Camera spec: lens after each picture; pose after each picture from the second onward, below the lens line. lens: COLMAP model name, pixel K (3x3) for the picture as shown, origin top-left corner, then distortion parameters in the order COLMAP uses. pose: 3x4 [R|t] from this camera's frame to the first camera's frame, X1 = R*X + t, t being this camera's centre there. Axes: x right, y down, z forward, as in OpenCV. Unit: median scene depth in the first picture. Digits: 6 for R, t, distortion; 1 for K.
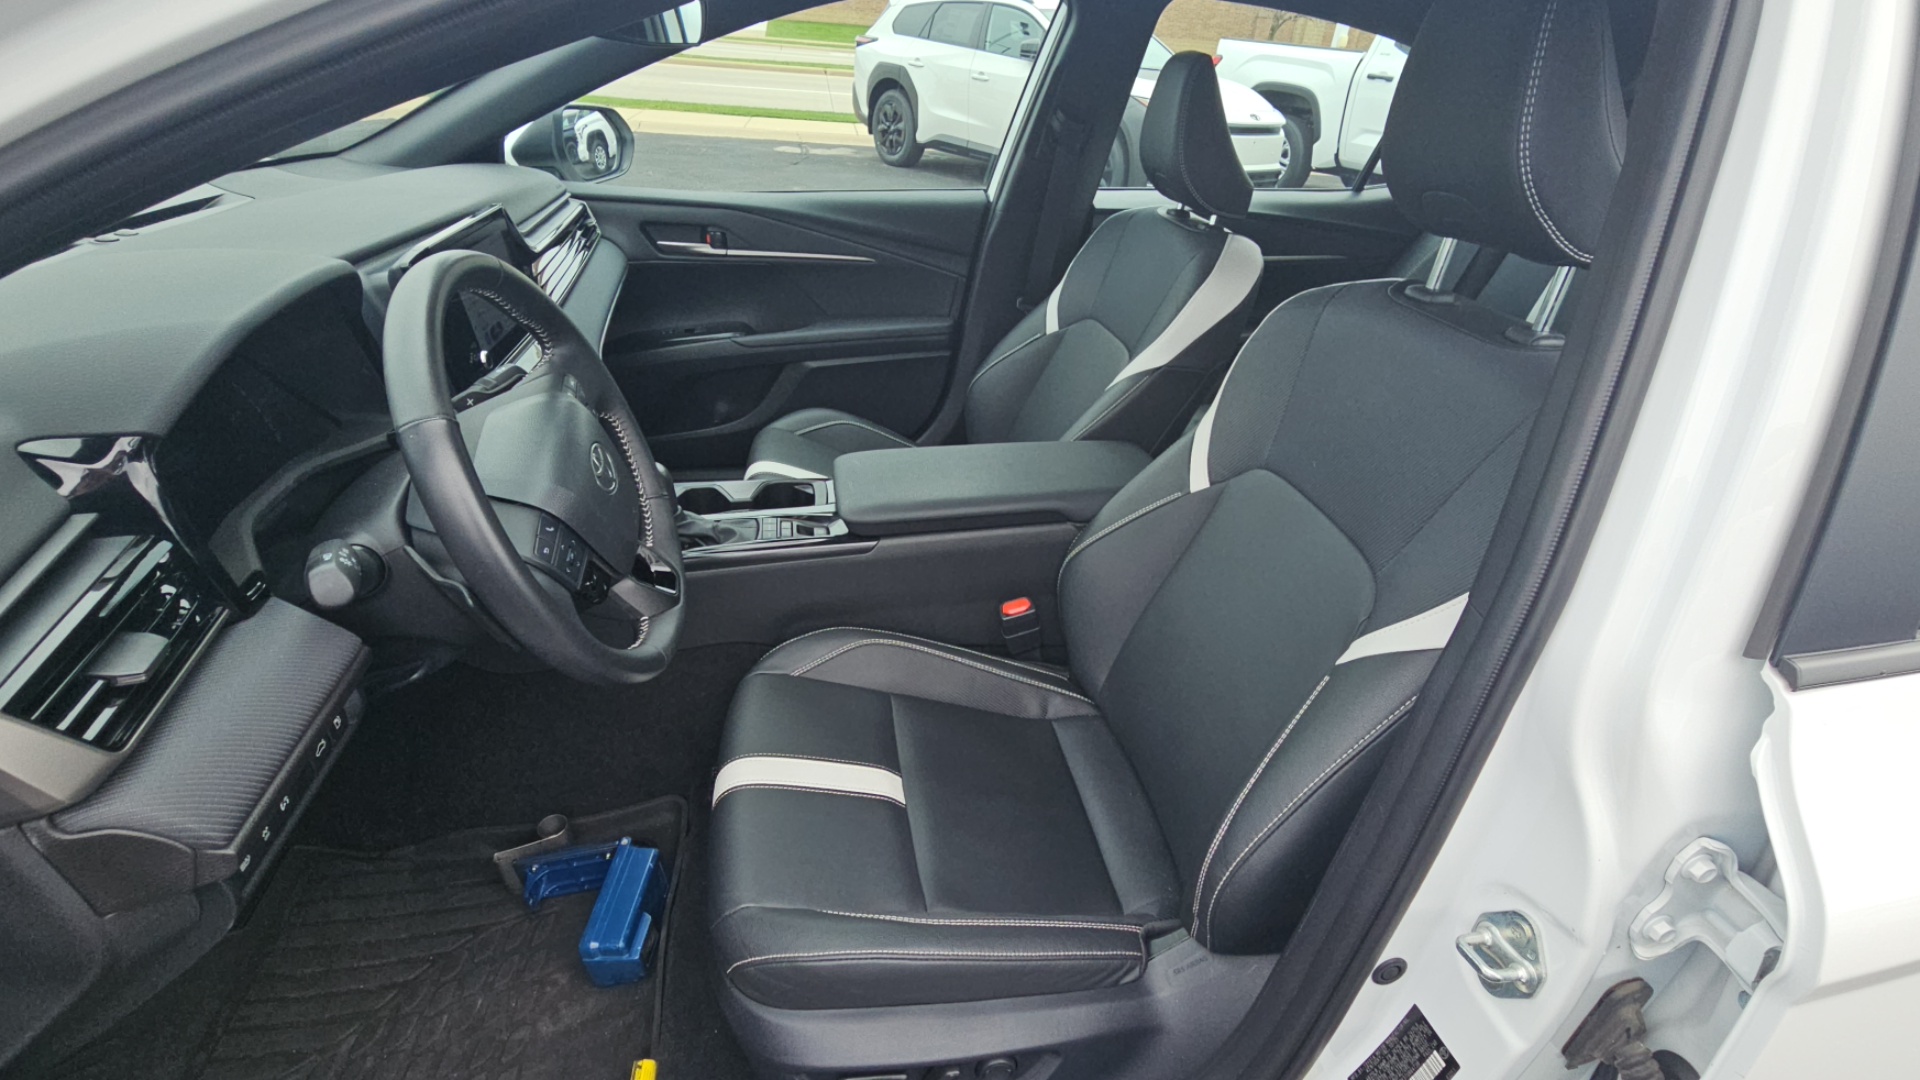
lens RADIAL K [[858.2, 0, 978.9], [0, 858.2, 539.0], [0, 0, 1]] dist [0.009022, -0.006952]
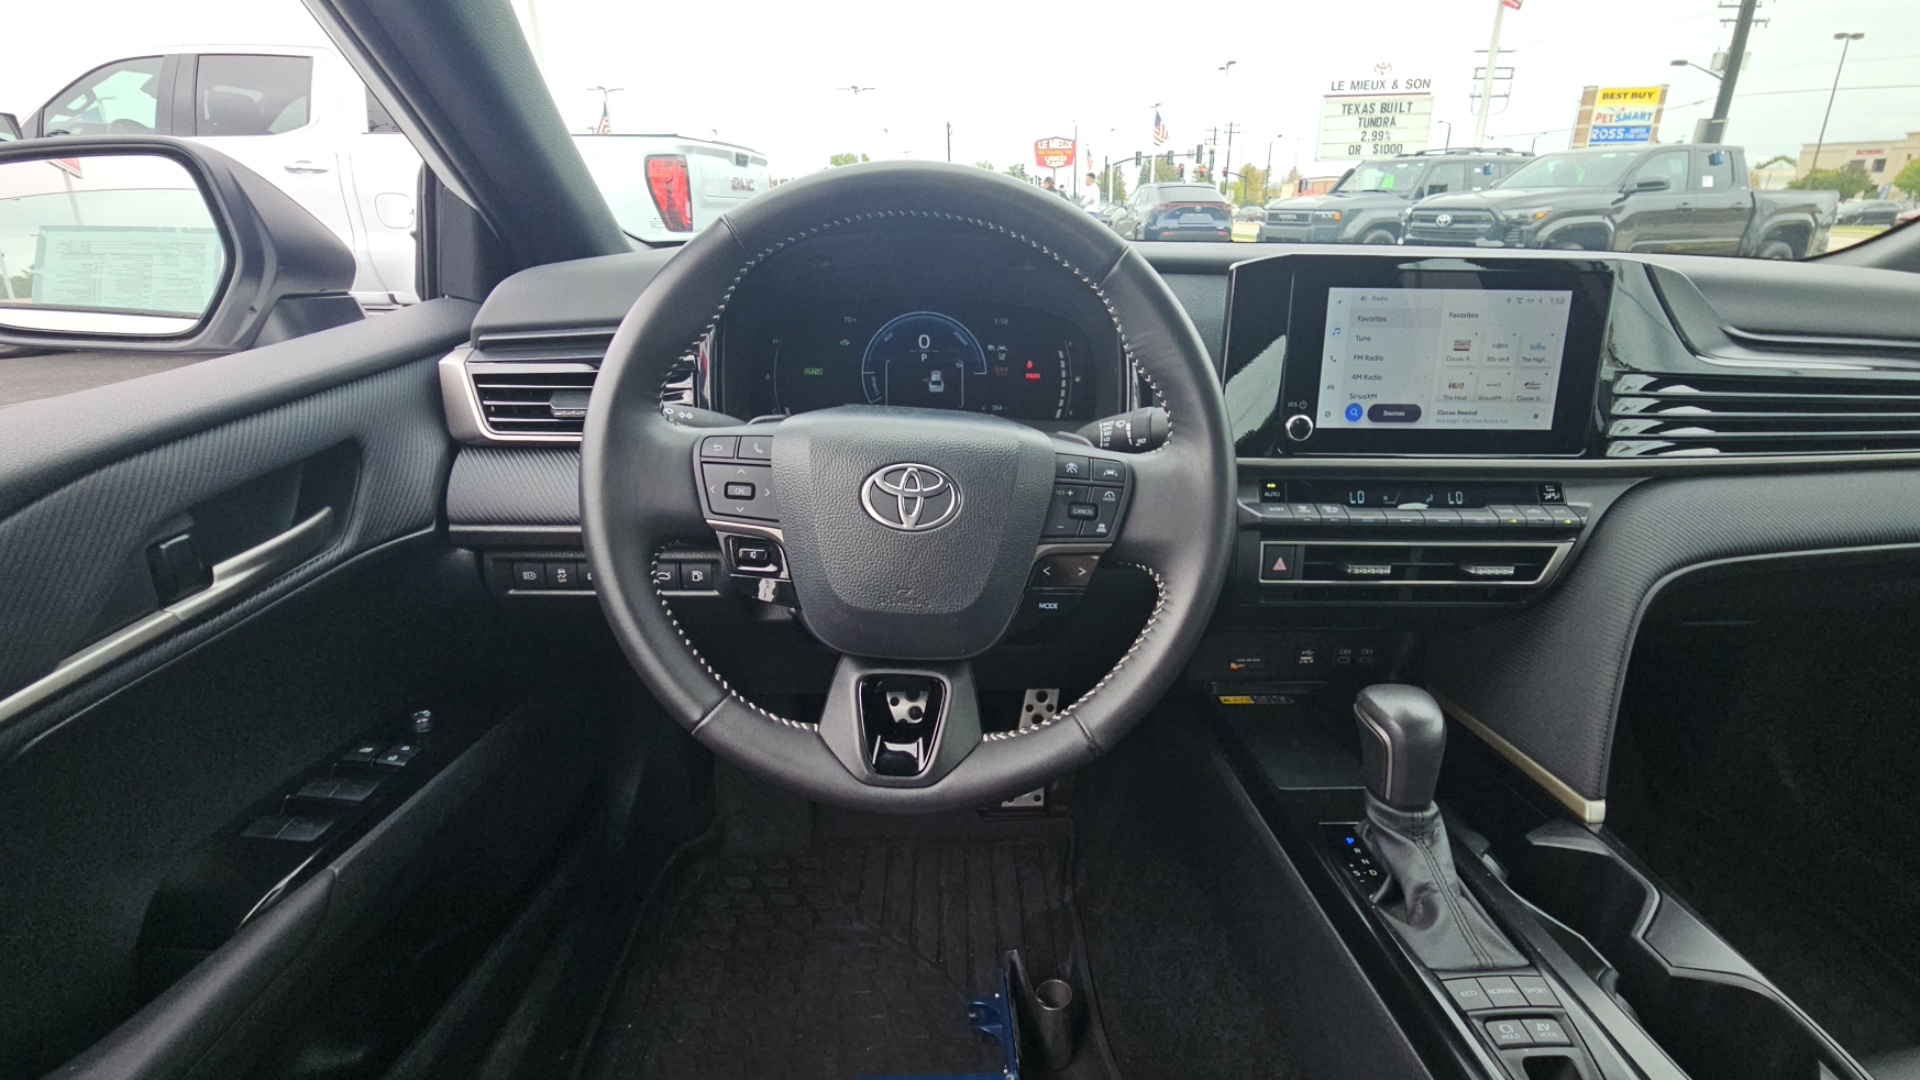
lens RADIAL K [[858.2, 0, 981.6], [0, 858.2, 545.5], [0, 0, 1]] dist [0.009022, -0.006952]
pose [[-0.137063, 0.289345, -0.947361, 0.016173], [-0.515096, 0.796093, 0.317667, -0.026681], [0.846103, 0.531522, 0.039926, 0.098010]]
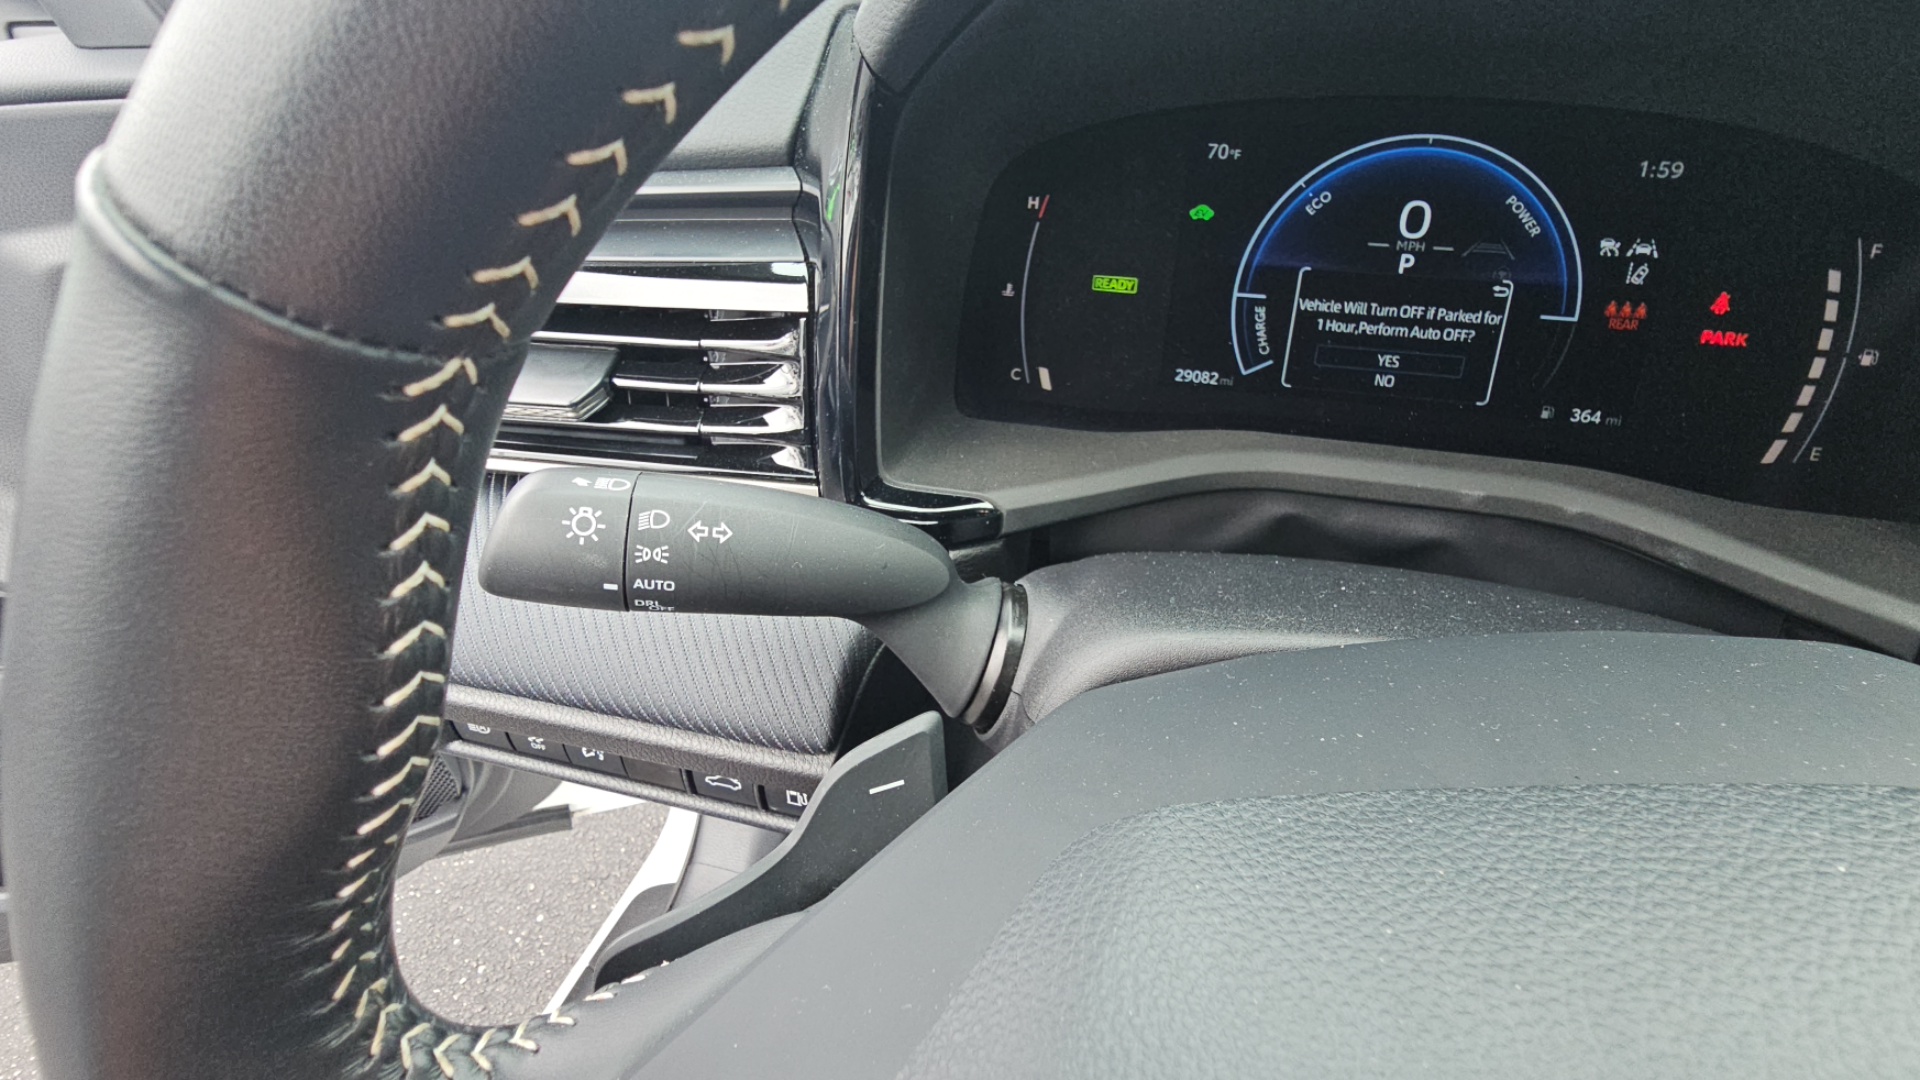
lens RADIAL K [[858.2, 0, 983.5], [0, 858.2, 541.3], [0, 0, 1]] dist [0.009022, -0.006952]
pose [[-0.420737, 0.467145, -0.777661, -0.039866], [-0.470005, 0.620959, 0.627299, -0.016611], [0.775935, 0.629433, -0.041700, 0.079867]]
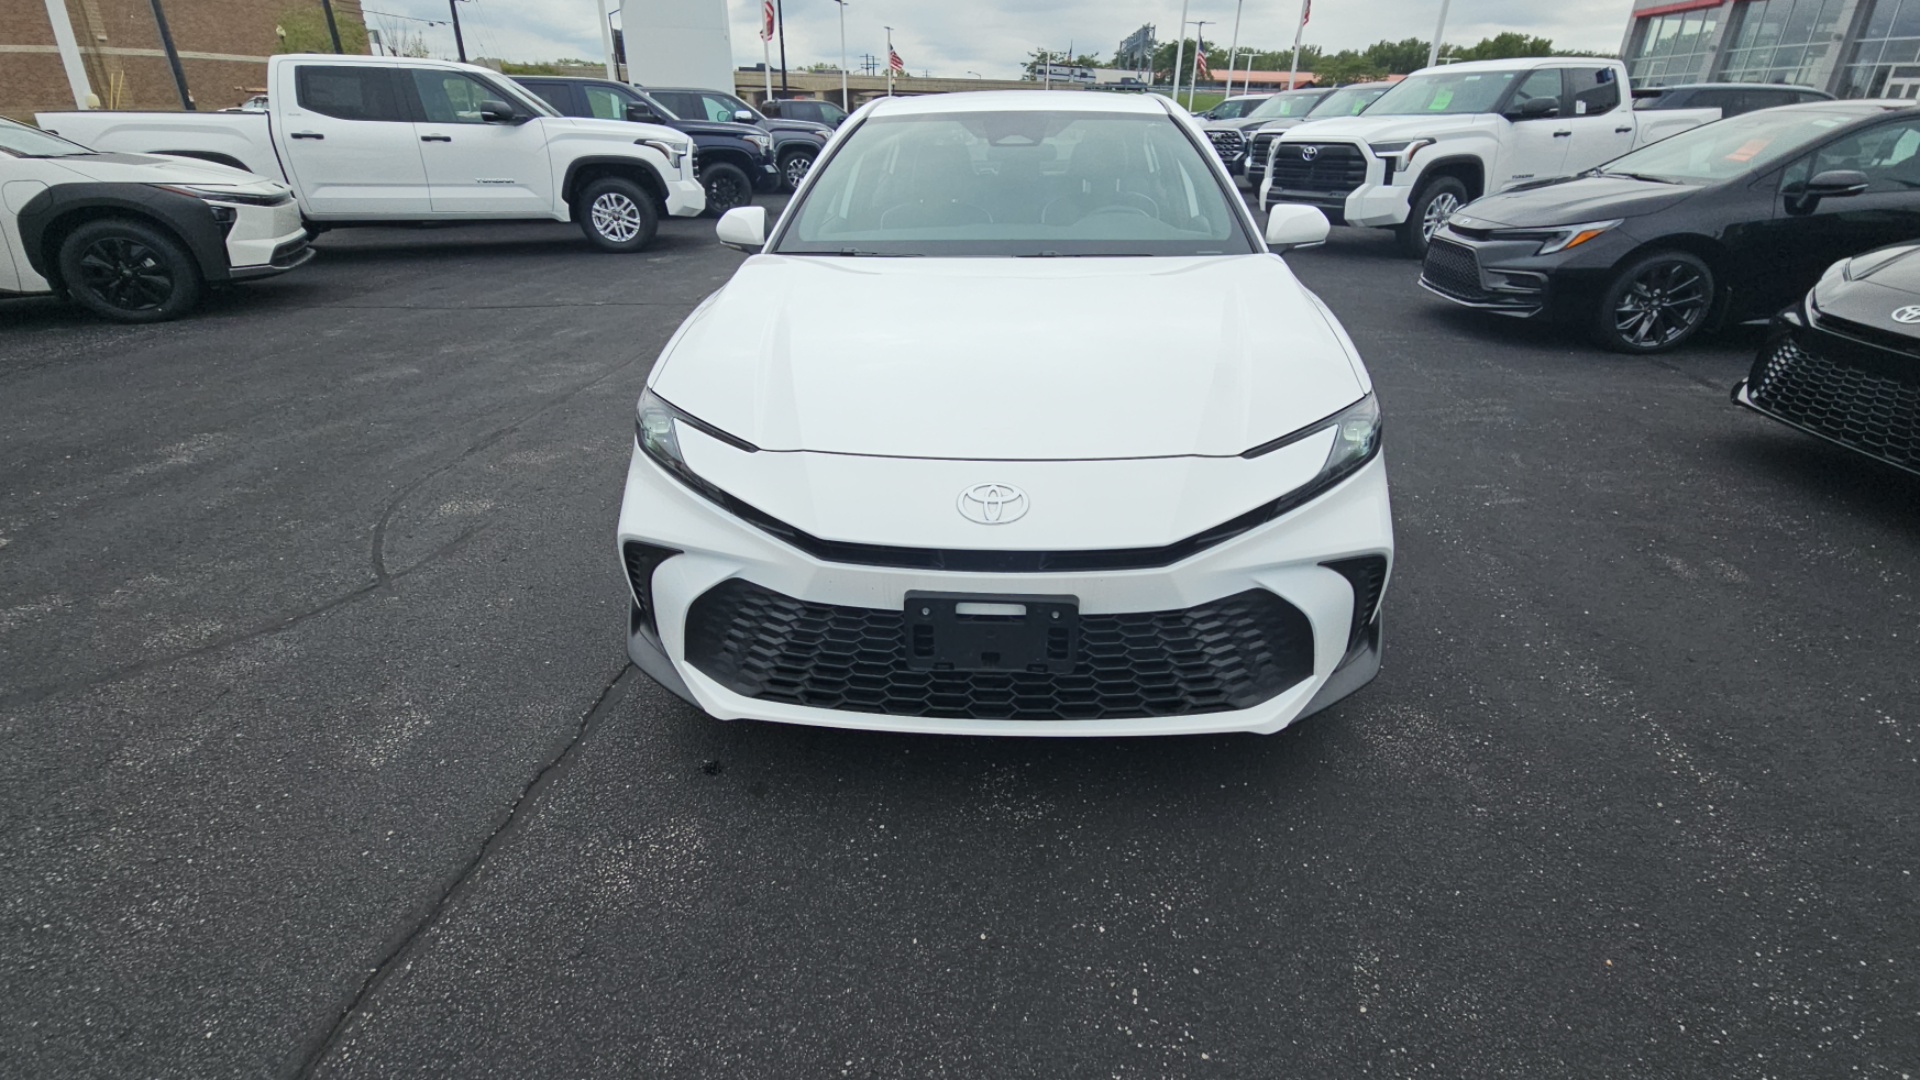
lens RADIAL K [[858.2, 0, 979.1], [0, 858.2, 538.1], [0, 0, 1]] dist [0.009022, -0.006952]
pose [[0.243735, -0.487919, 0.838170, -0.467994], [0.501955, 0.802941, 0.321446, -0.062539], [-0.829840, 0.342376, 0.440618, 0.012144]]
